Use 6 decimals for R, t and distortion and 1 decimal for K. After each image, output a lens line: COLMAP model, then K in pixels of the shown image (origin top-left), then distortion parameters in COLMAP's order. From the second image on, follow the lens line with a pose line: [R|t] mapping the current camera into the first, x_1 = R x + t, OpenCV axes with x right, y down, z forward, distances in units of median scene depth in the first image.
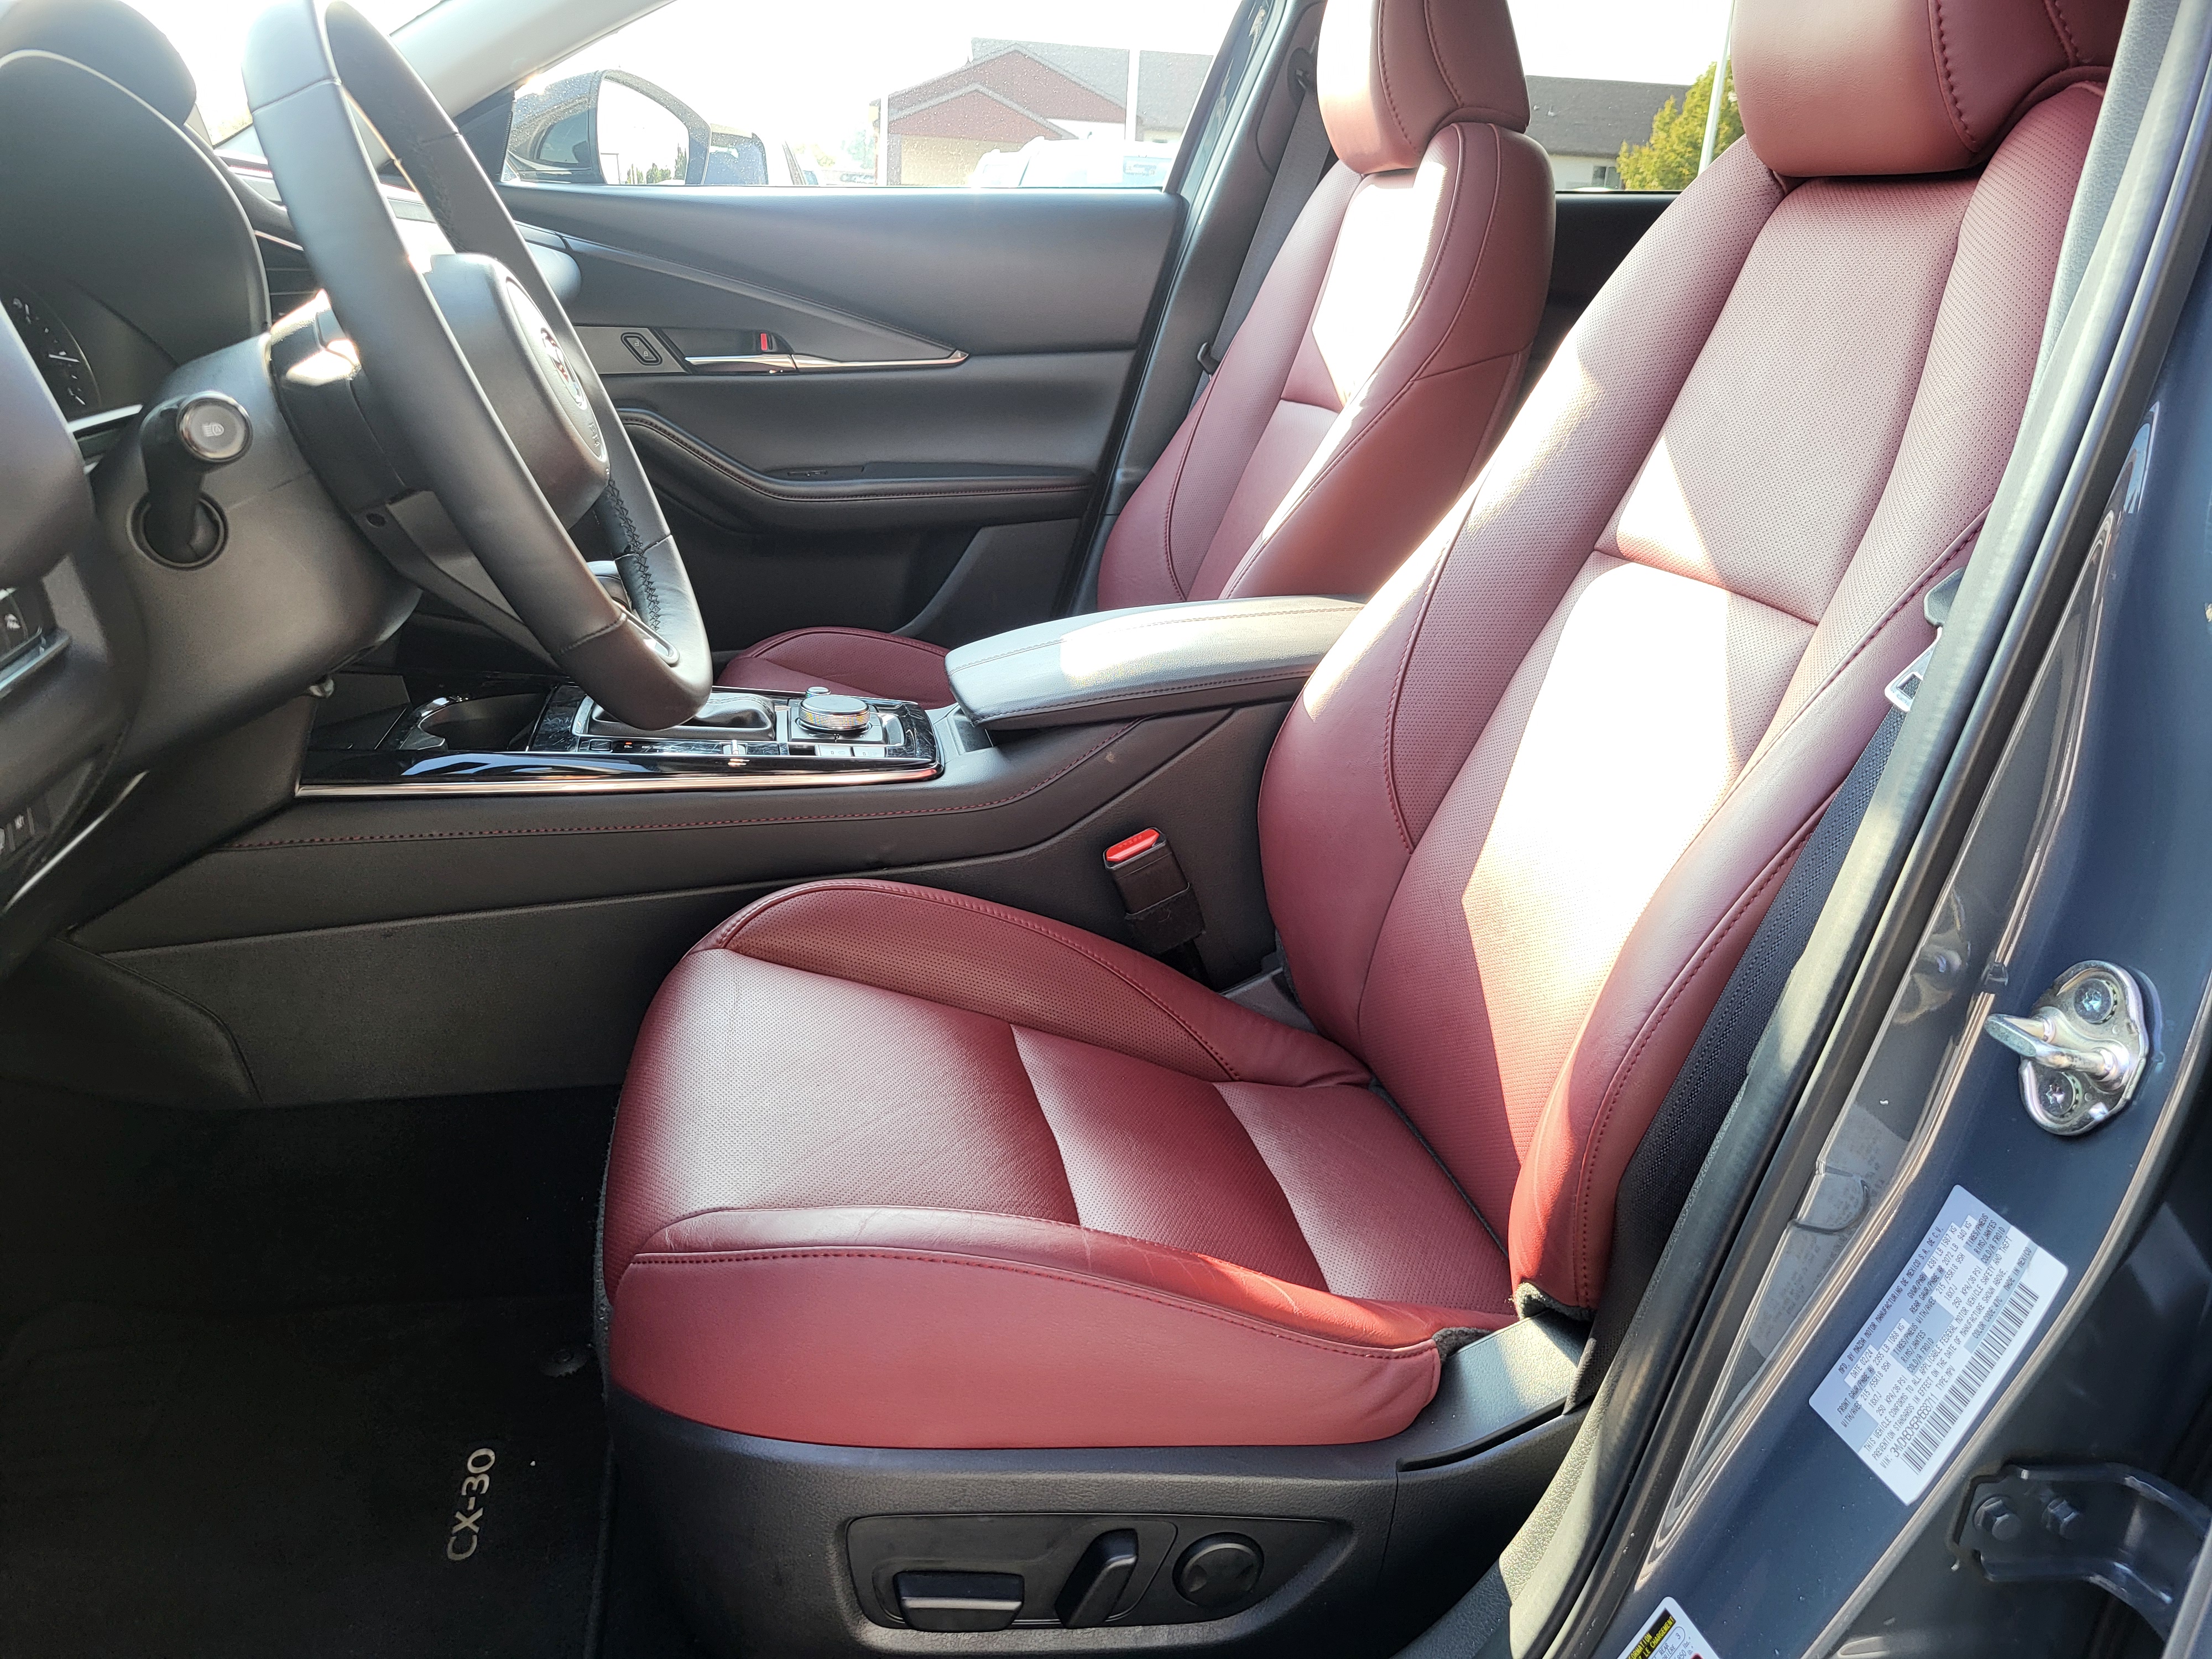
lens RADIAL K [[1770.8, 0, 1106.0], [0, 1770.8, 829.5], [0, 0, 1]] dist [0.006444, 0.006615]
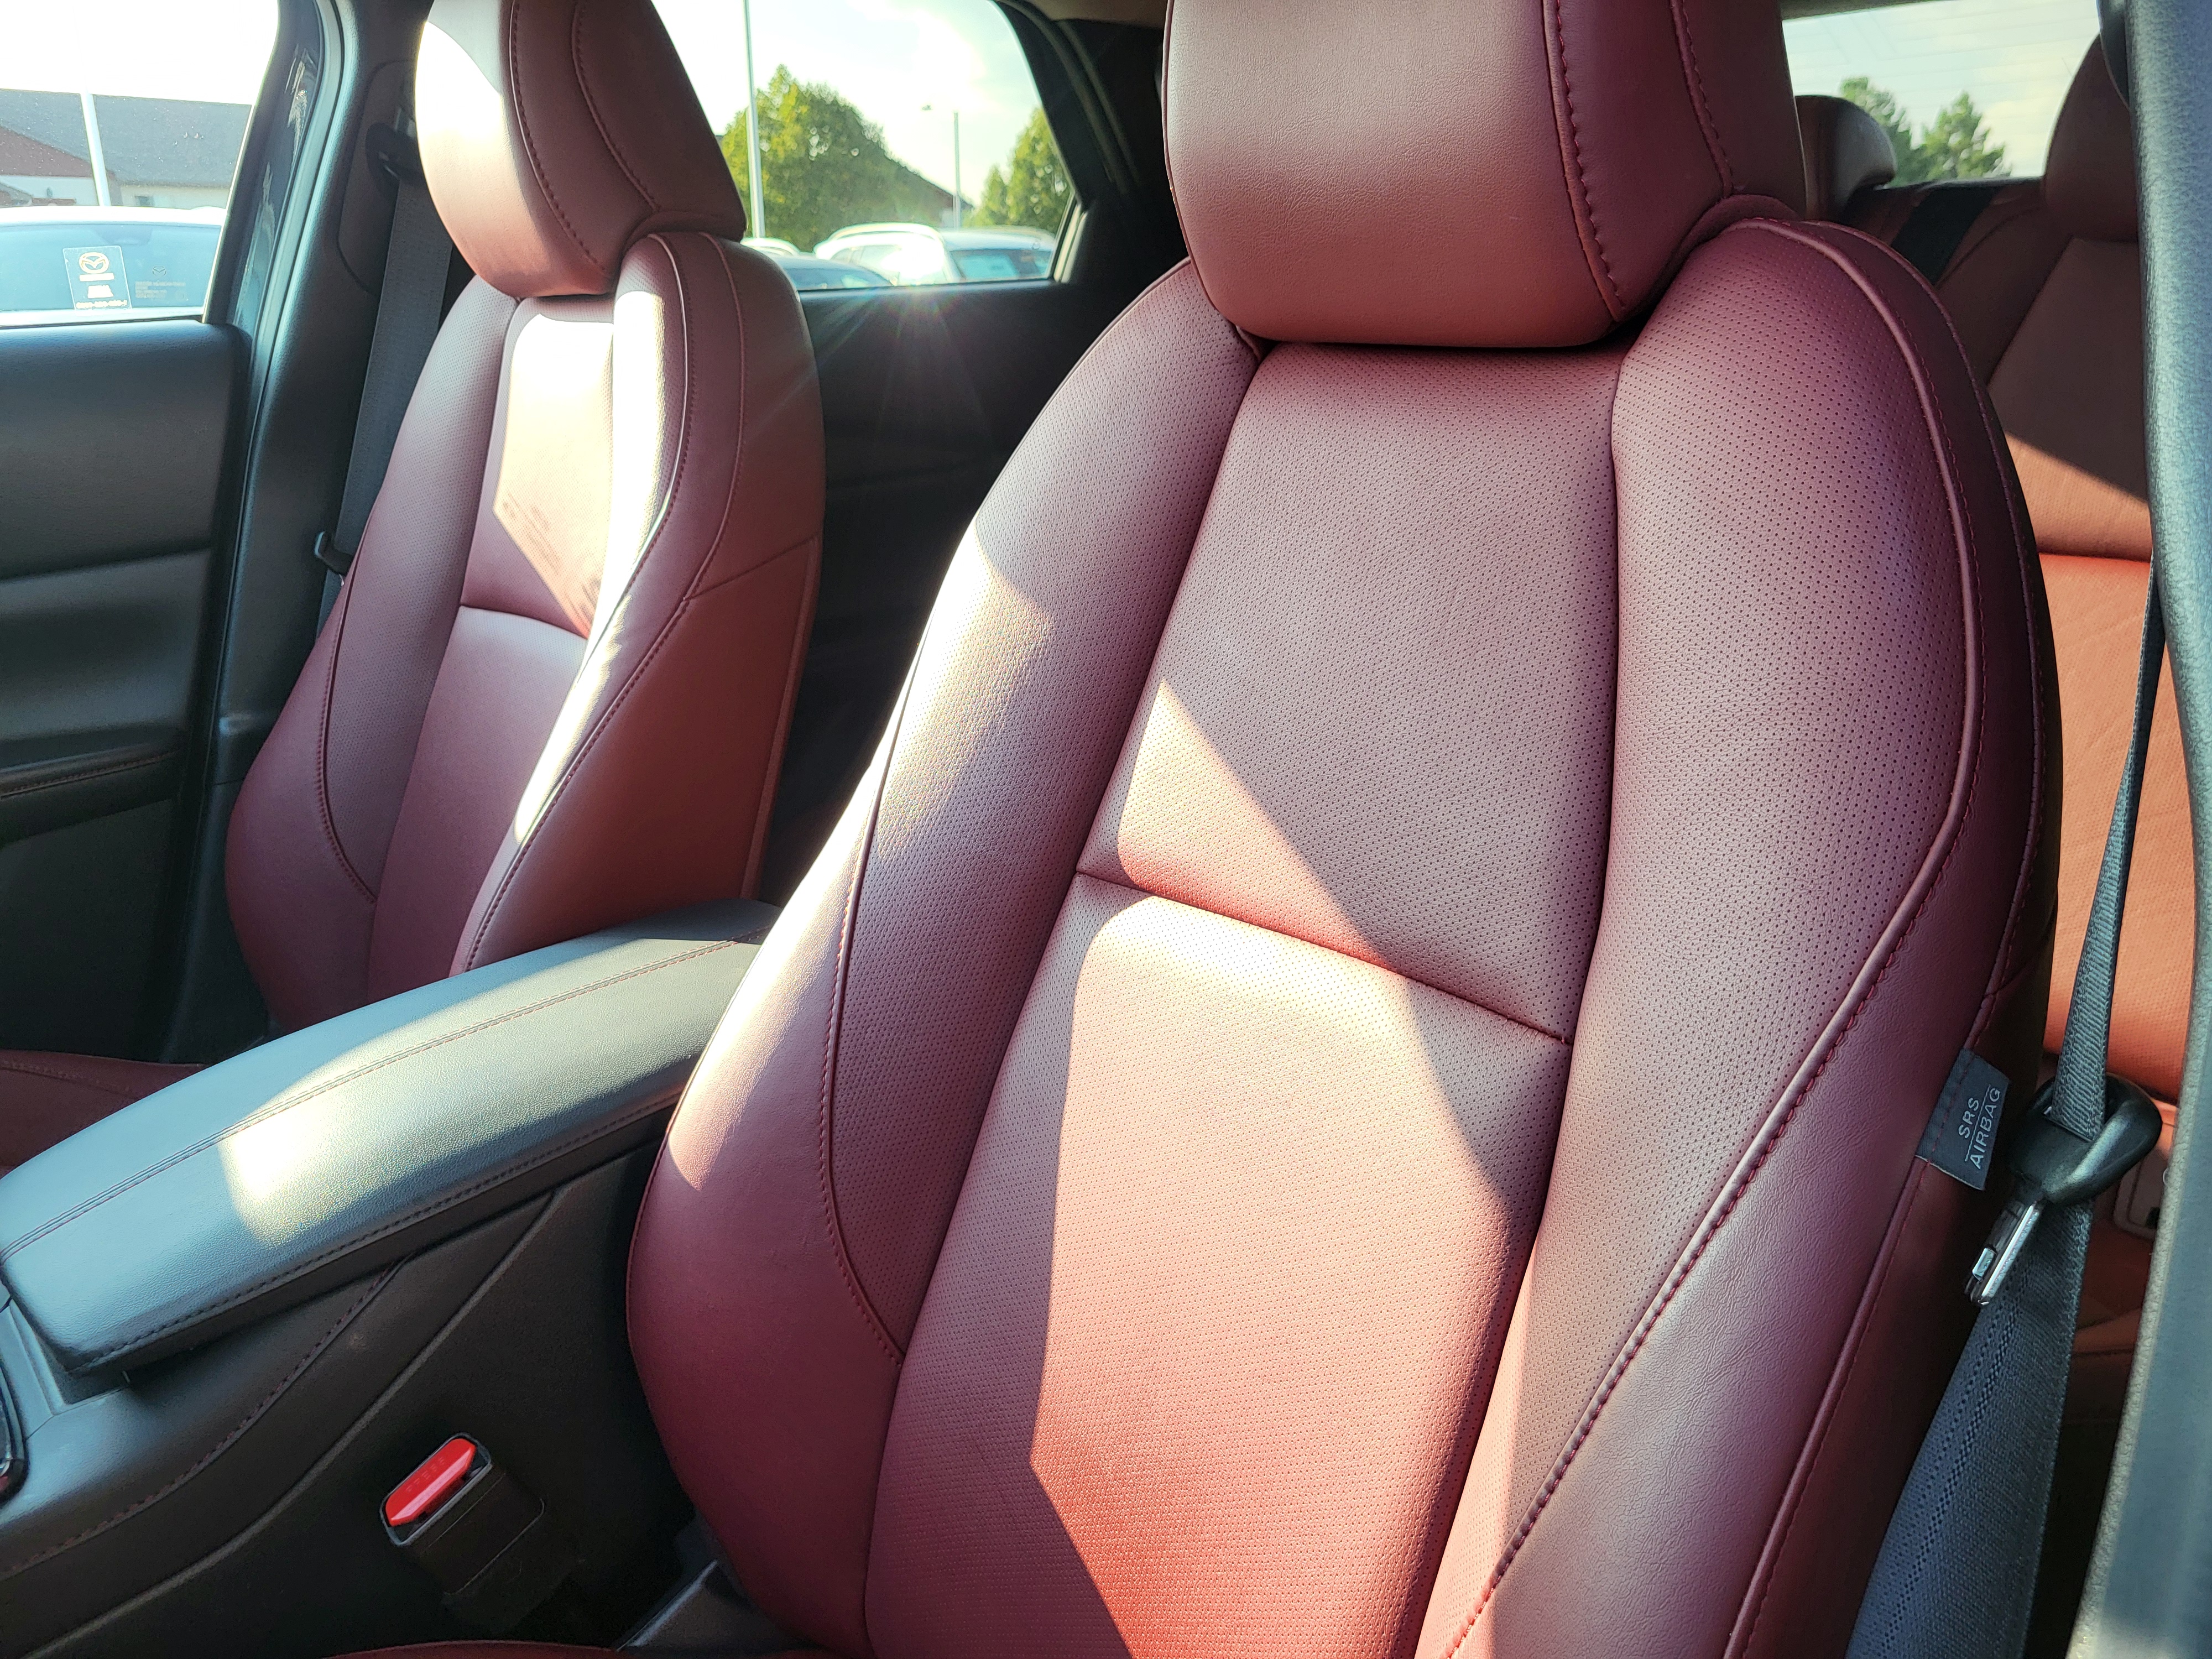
lens RADIAL K [[1675.2, 0, 1130.5], [0, 1675.2, 780.2], [0, 0, 1]] dist [0.065074, -0.054902]
pose [[0.861088, -0.193682, 0.470123, -0.005943], [0.206242, 0.978176, 0.025233, -0.186896], [-0.464750, 0.075231, 0.882240, 0.375517]]
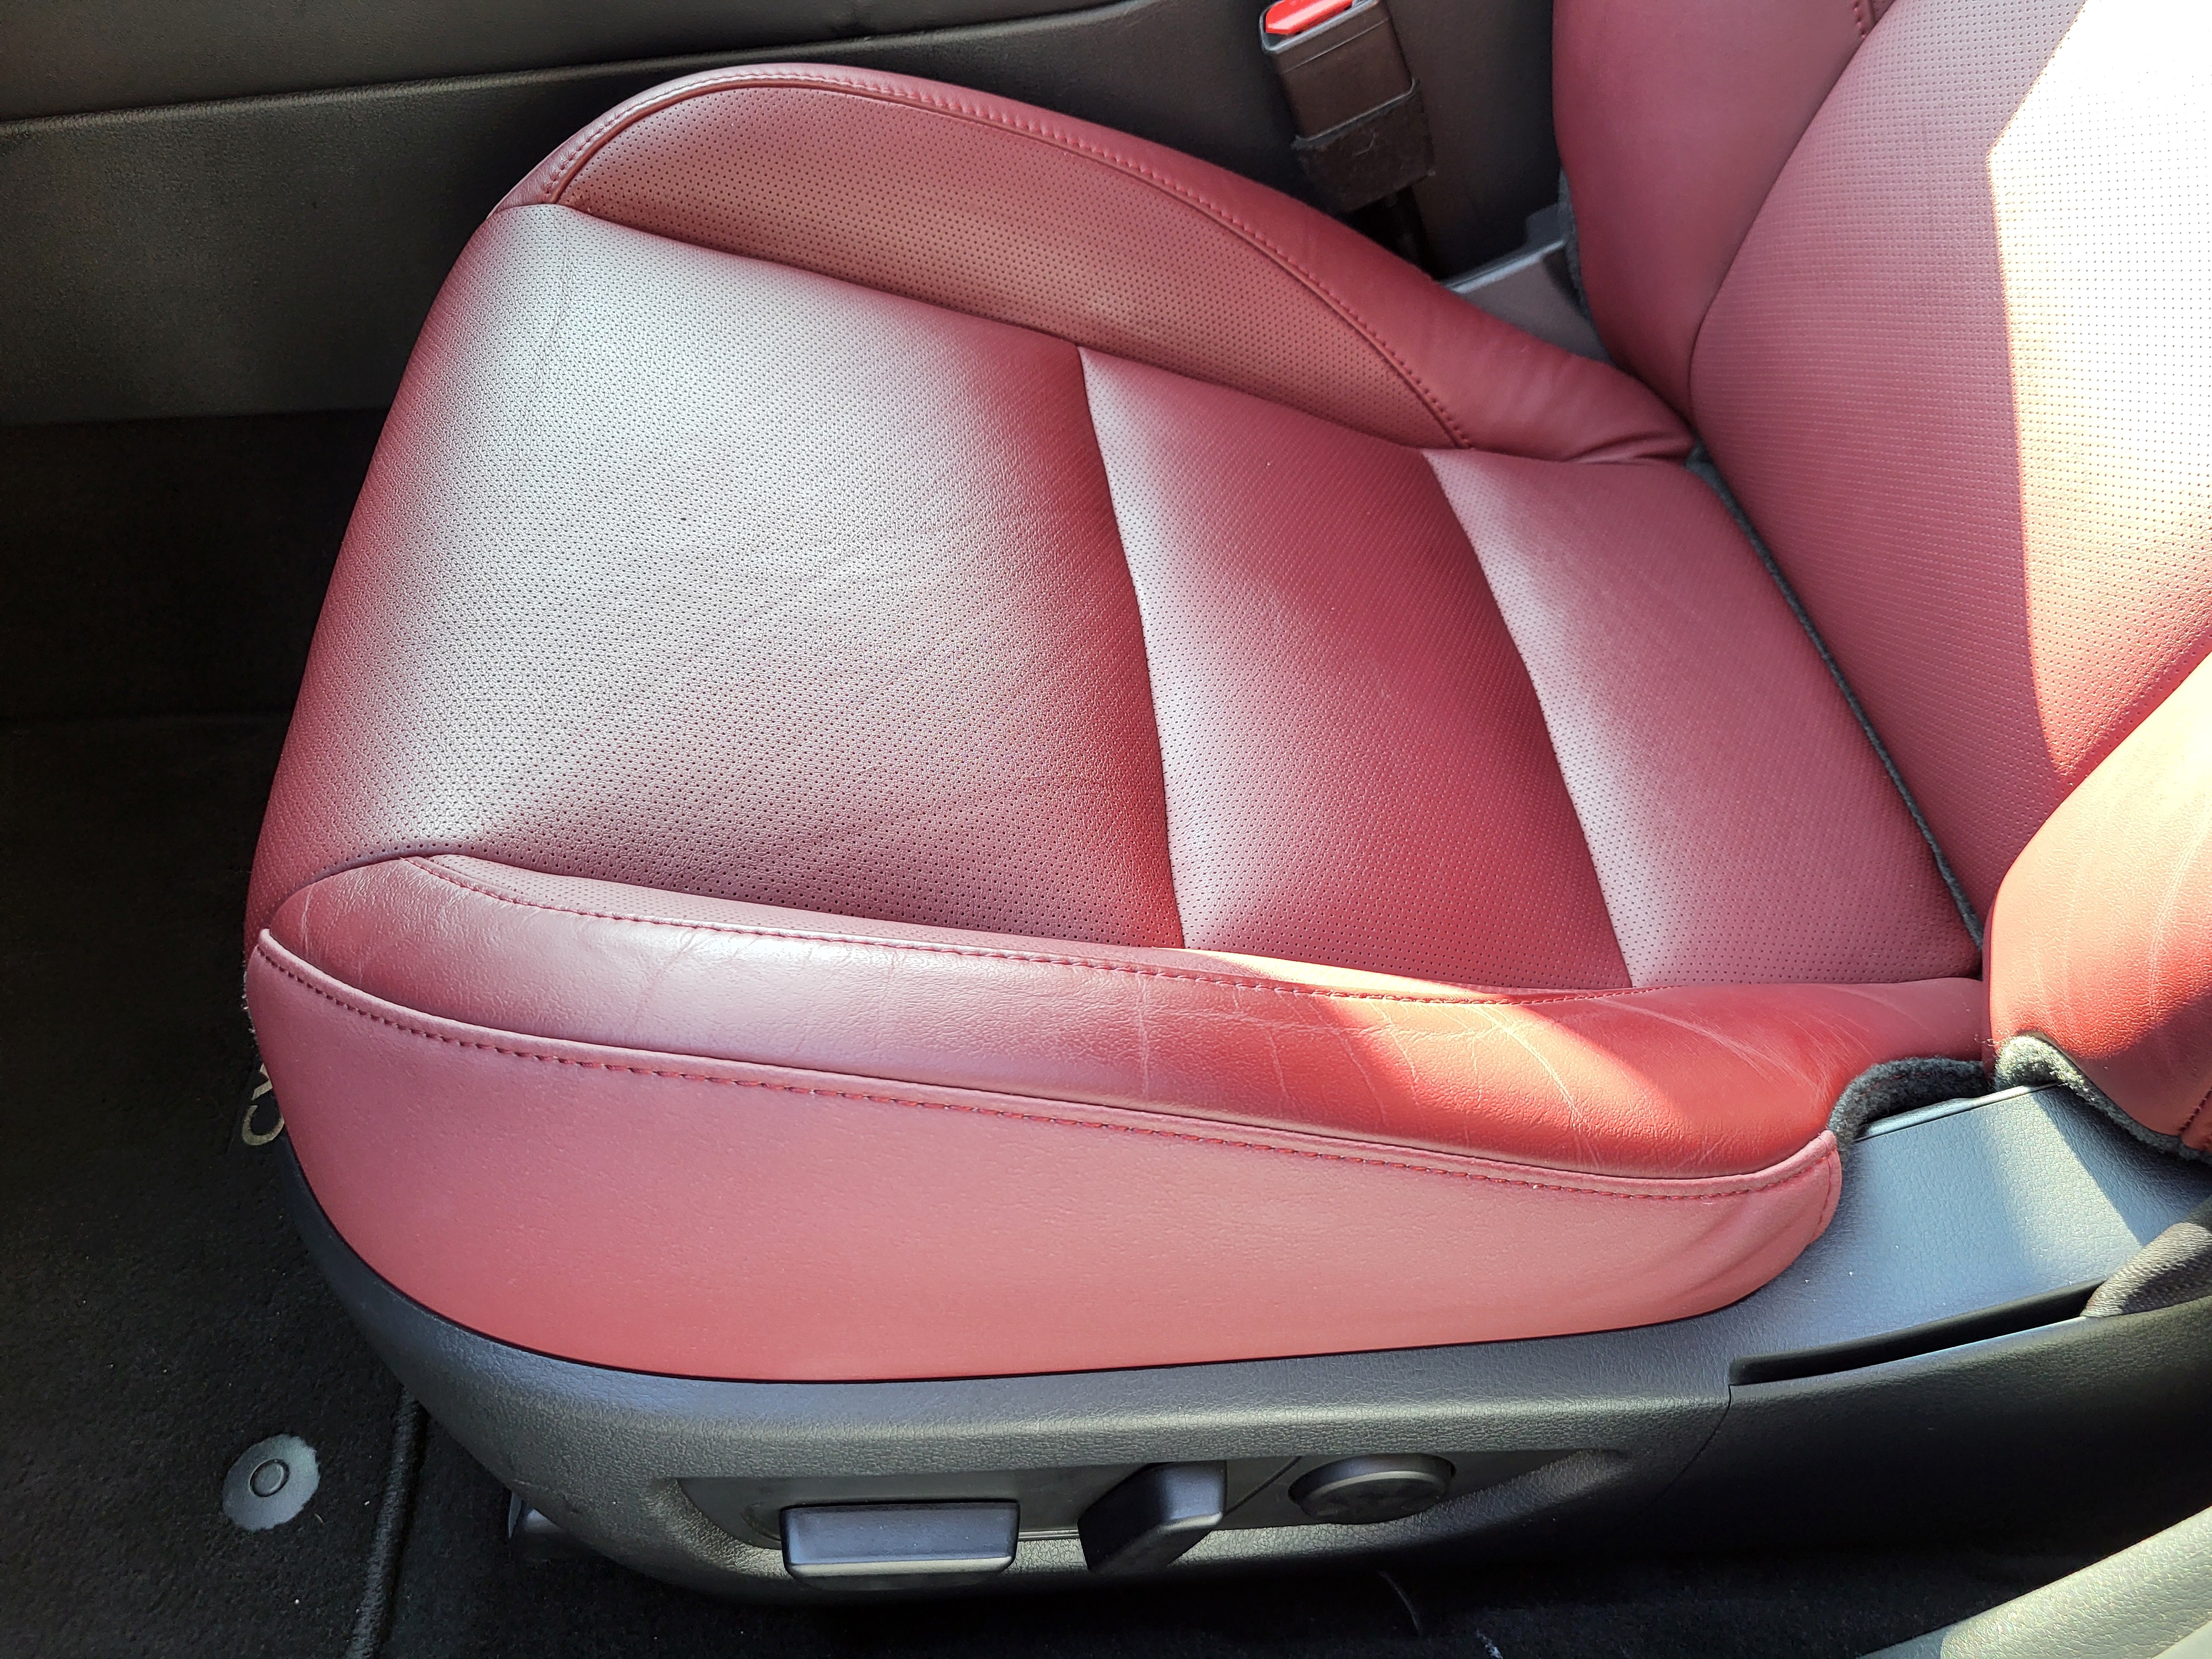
lens RADIAL K [[1675.2, 0, 1130.5], [0, 1675.2, 780.2], [0, 0, 1]] dist [0.065074, -0.054902]
pose [[0.995680, 0.054456, -0.075209, 0.010689], [-0.013858, 0.888048, 0.459542, -0.016754], [0.091814, -0.456515, 0.884966, 0.433533]]
